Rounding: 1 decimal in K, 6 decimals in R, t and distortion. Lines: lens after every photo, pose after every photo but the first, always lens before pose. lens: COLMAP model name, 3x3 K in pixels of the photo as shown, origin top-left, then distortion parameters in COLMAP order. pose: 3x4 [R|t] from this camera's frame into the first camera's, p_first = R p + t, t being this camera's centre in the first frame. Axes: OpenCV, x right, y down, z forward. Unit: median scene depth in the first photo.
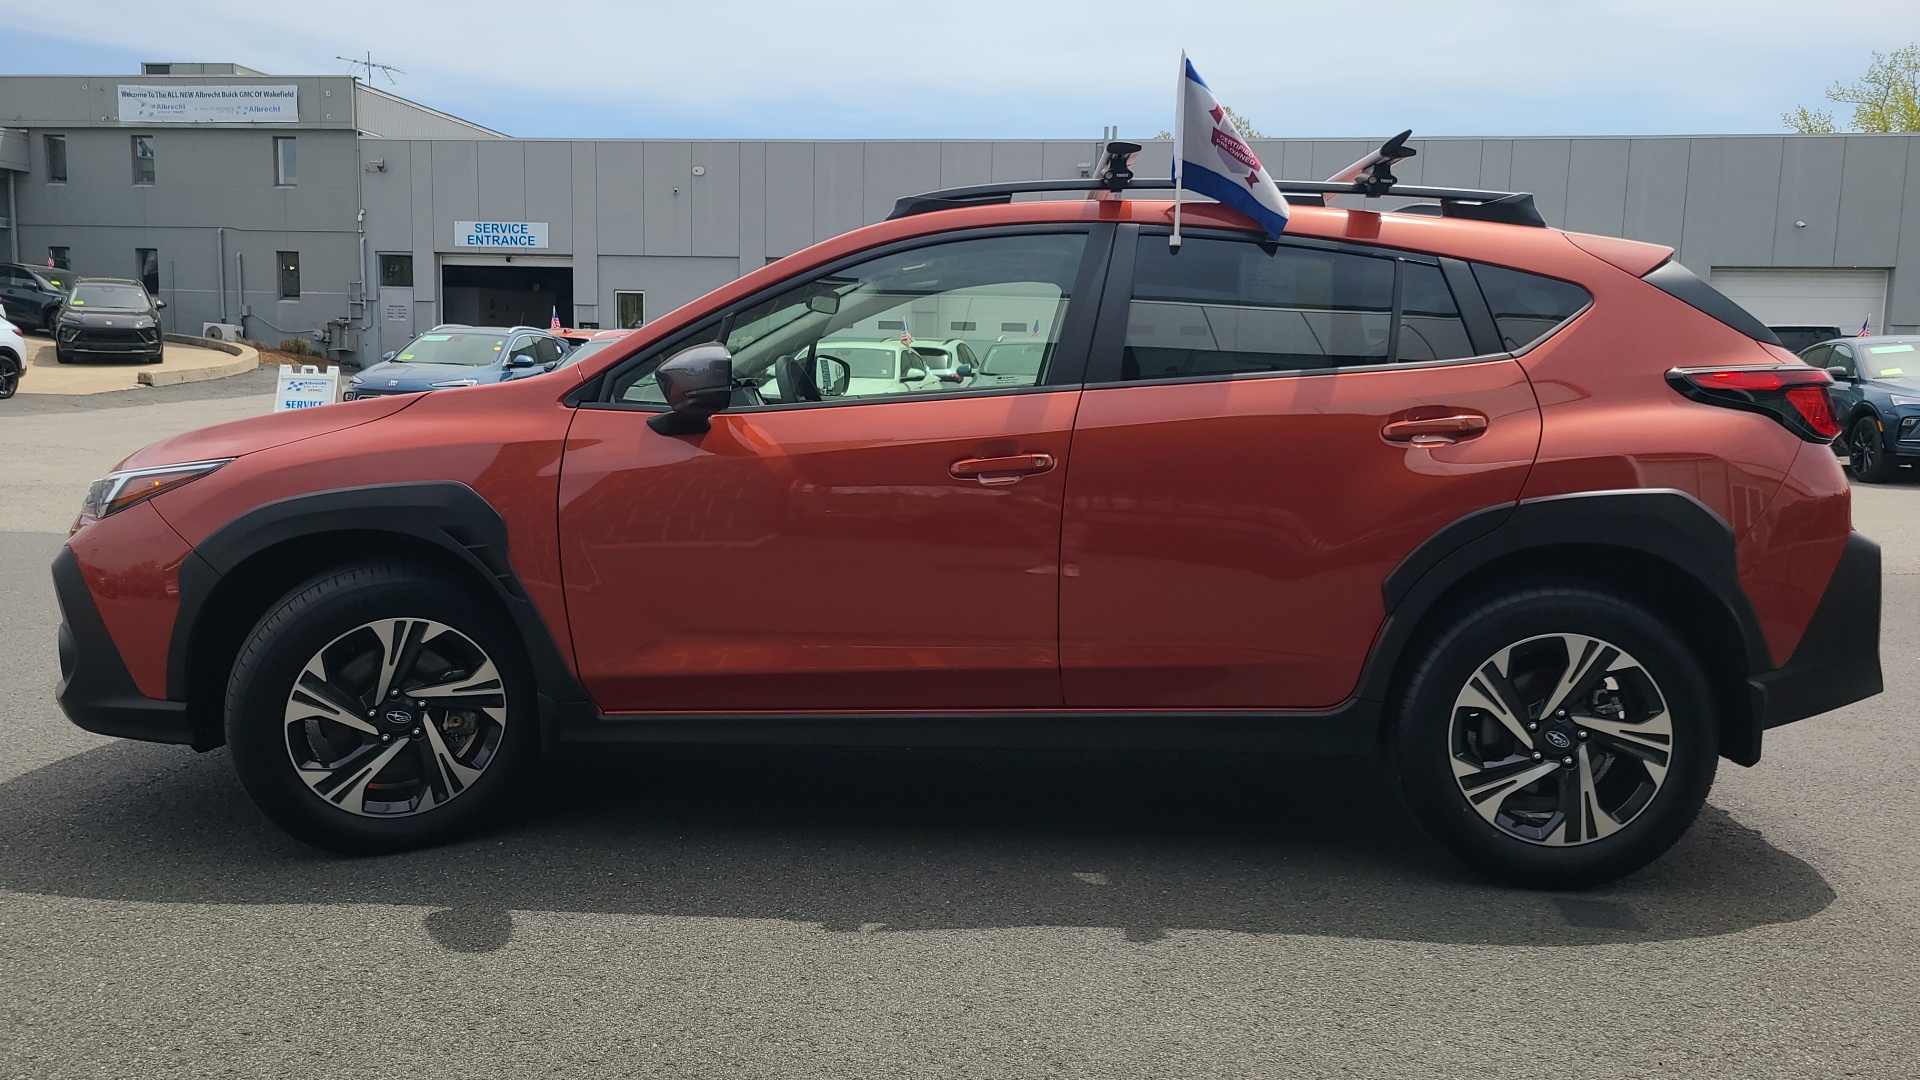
lens RADIAL K [[1418.3, 0, 958.2], [0, 1418.3, 534.6], [0, 0, 1]] dist [0.056207, -0.003685]
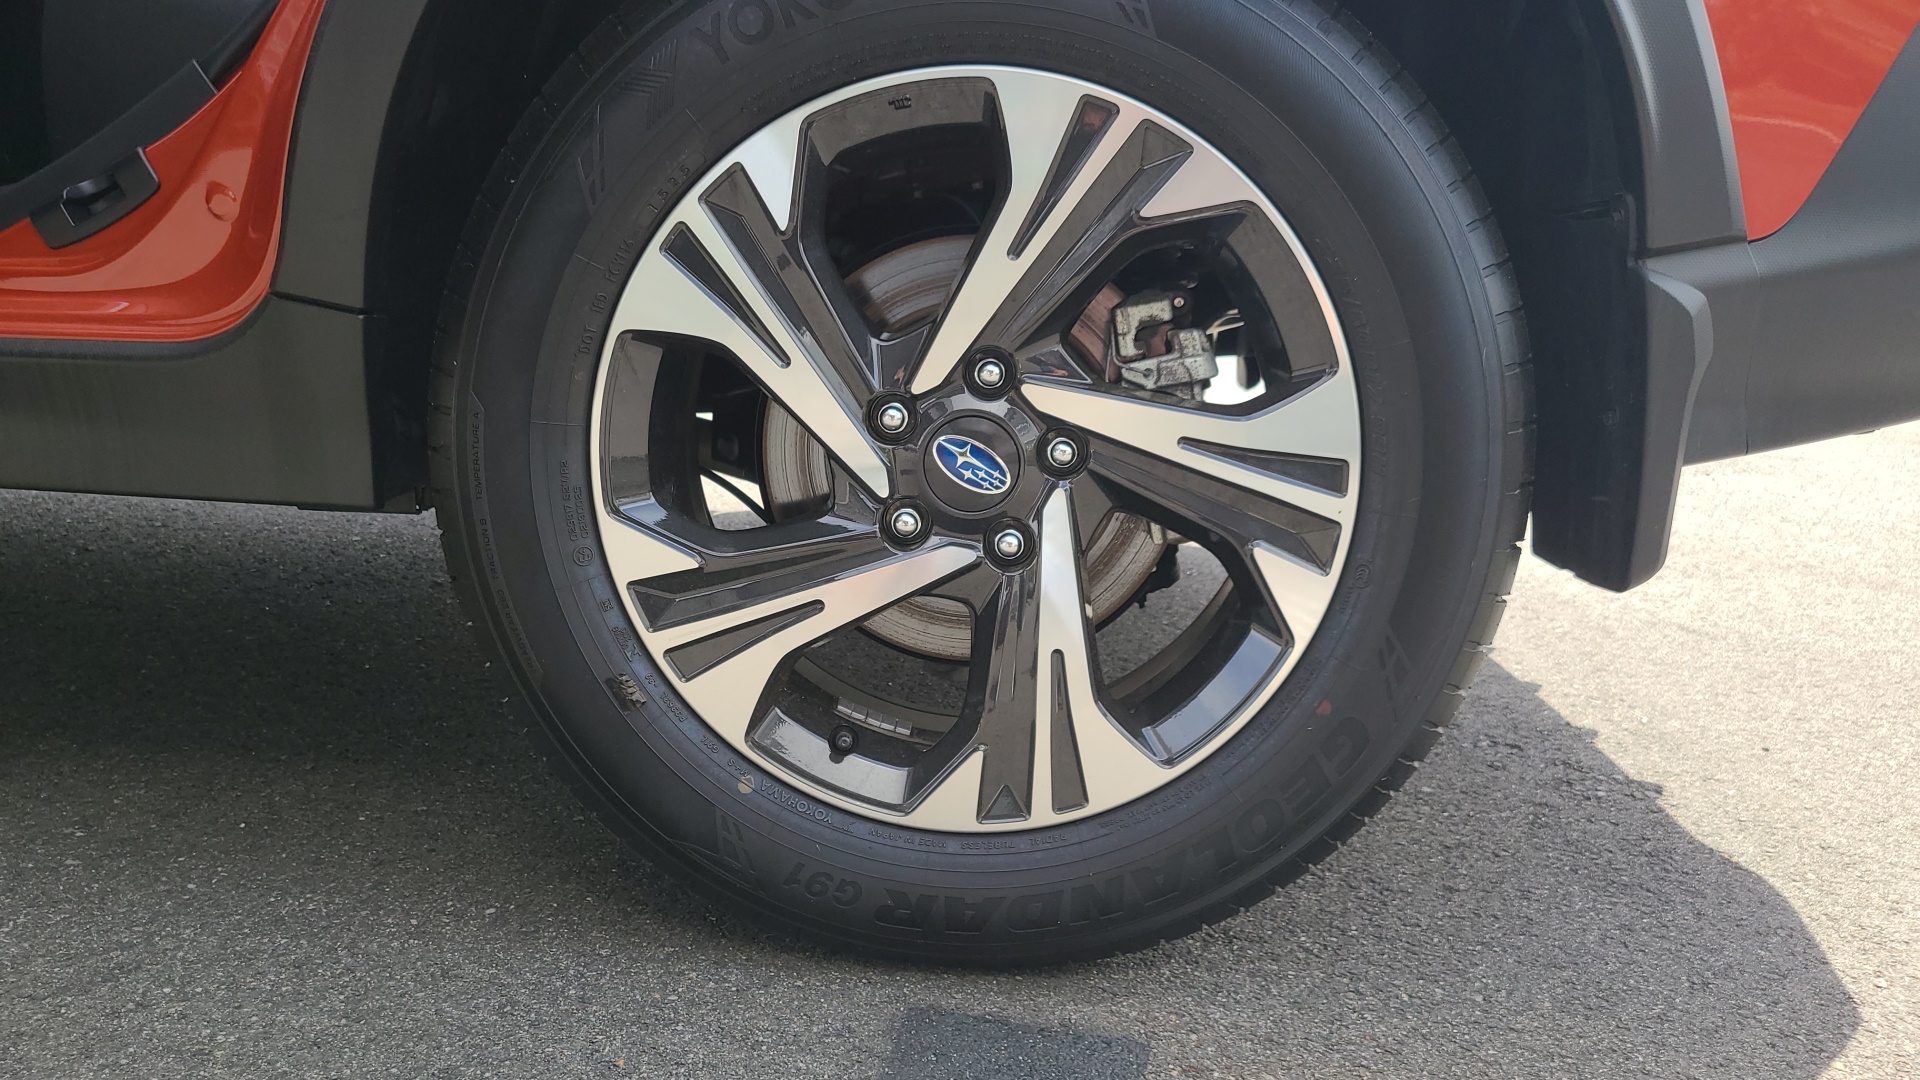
lens RADIAL K [[1452.8, 0, 933.2], [0, 1452.8, 541.0], [0, 0, 1]] dist [0.040665, -0.000531]
pose [[0.998803, 0.048913, -0.000305, 0.409636], [-0.048705, 0.995103, 0.086012, 0.132664], [0.004511, -0.085894, 0.996294, 0.708115]]
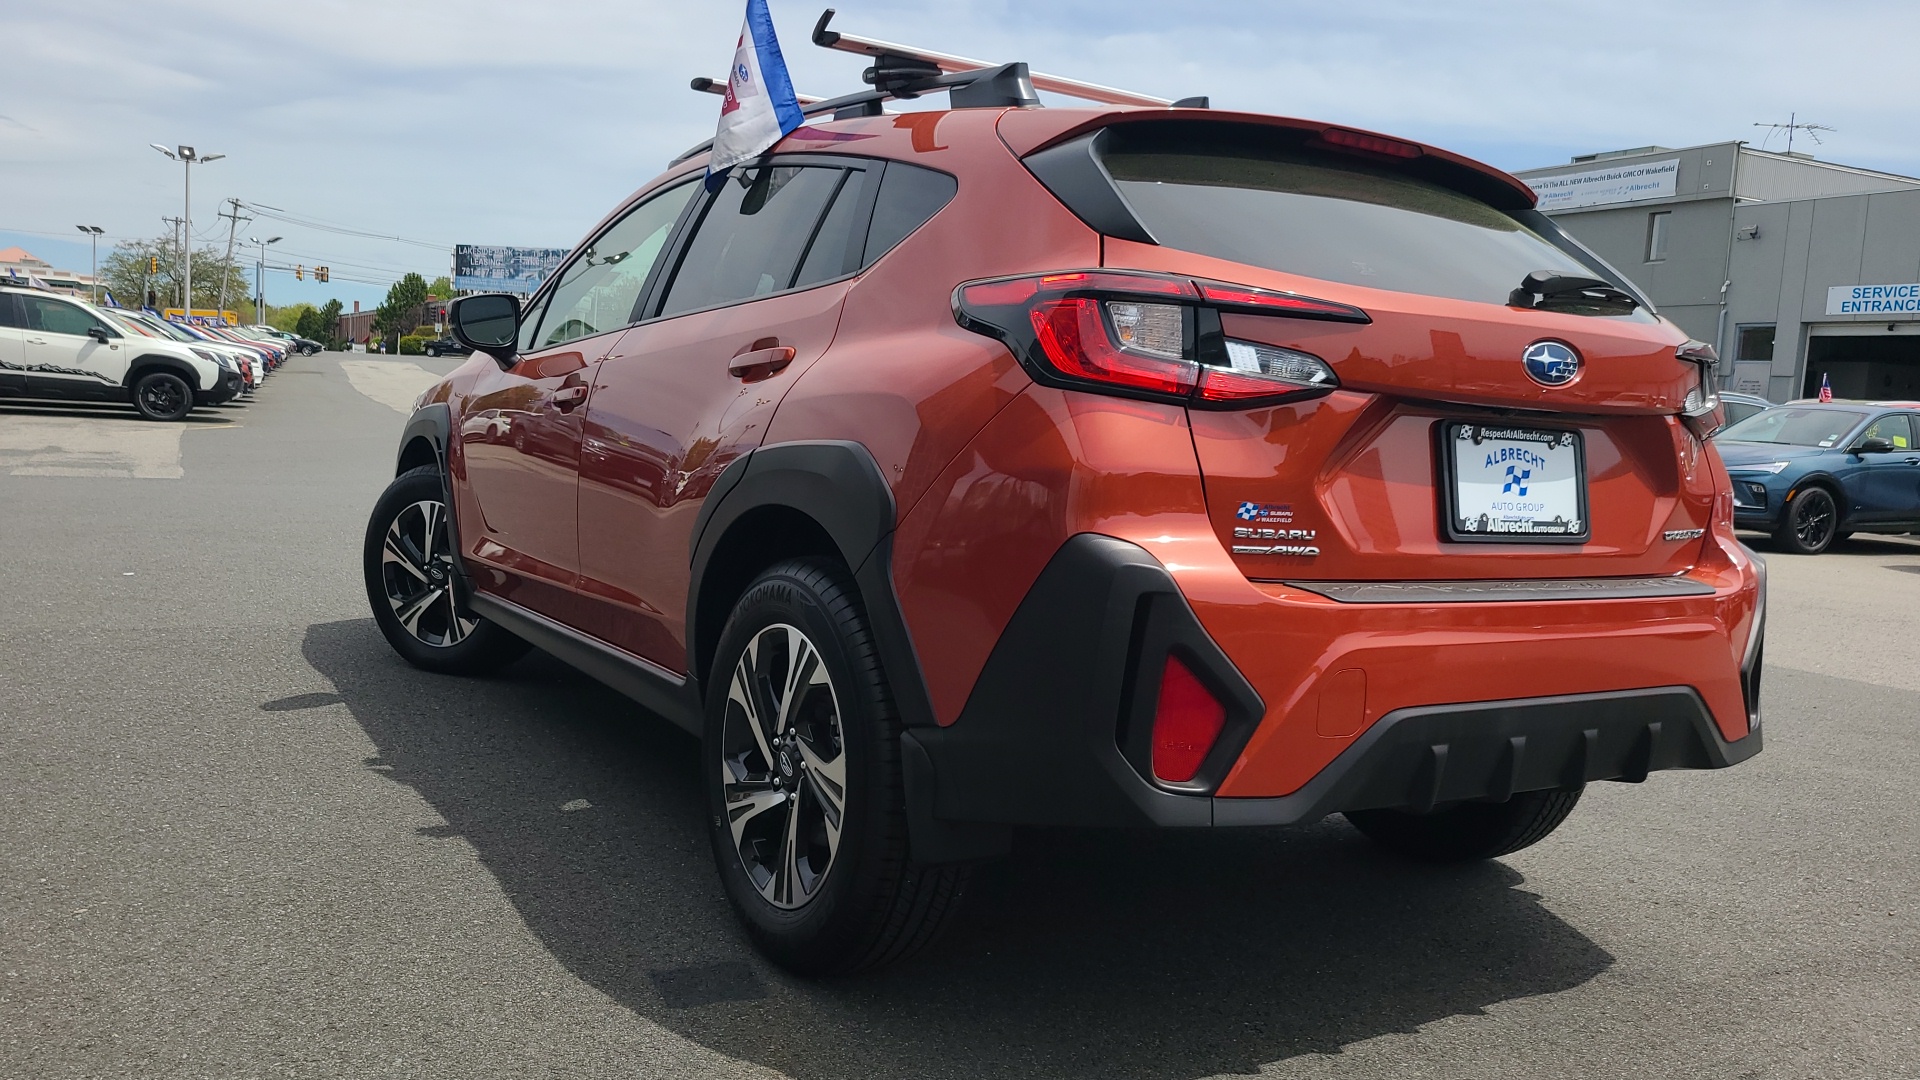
lens RADIAL K [[1431.2, 0, 938.4], [0, 1431.2, 540.9], [0, 0, 1]] dist [0.056300, -0.044982]
pose [[0.574784, 0.100562, -0.812103, 1.074644], [-0.145138, 0.989214, 0.019769, -0.003049], [0.805331, 0.106505, 0.583180, 0.601837]]
